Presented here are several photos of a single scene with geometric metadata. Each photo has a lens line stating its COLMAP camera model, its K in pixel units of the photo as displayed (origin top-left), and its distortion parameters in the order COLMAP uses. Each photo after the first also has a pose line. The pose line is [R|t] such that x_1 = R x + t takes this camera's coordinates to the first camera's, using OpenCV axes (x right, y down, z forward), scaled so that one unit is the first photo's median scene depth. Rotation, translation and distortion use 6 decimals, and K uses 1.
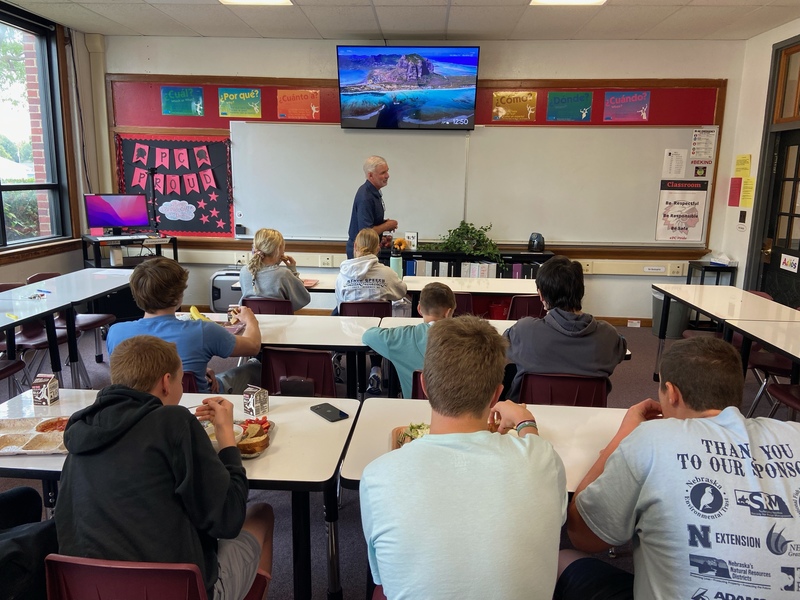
lens RADIAL K [[607.9, 0, 399.5], [0, 607.9, 292.4], [0, 0, 1]] dist [0.112886, -0.136201]
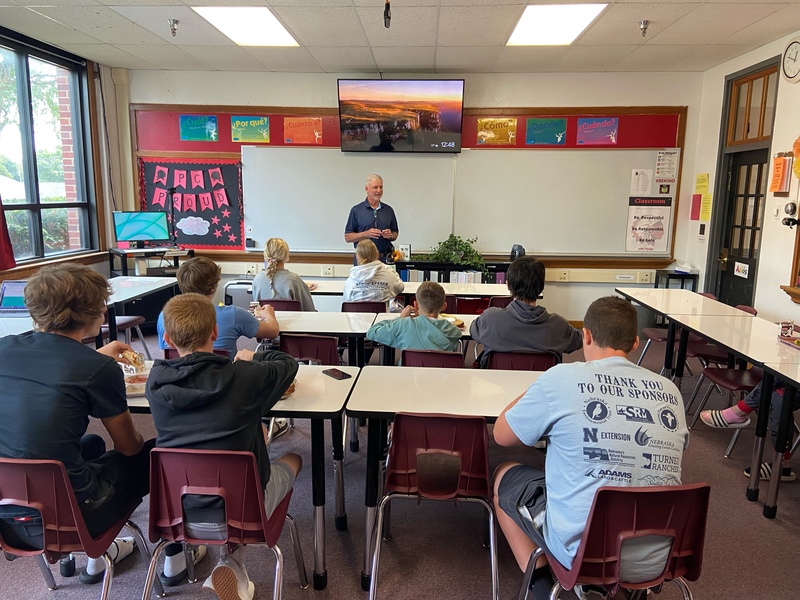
lens RADIAL K [[607.9, 0, 395.7], [0, 607.9, 296.5], [0, 0, 1]] dist [0.112886, -0.136201]
pose [[0.999990, -0.003825, -0.002115, 0.004809], [0.003778, 0.999757, -0.021723, 0.019934], [0.002198, 0.021715, 0.999762, -0.105488]]
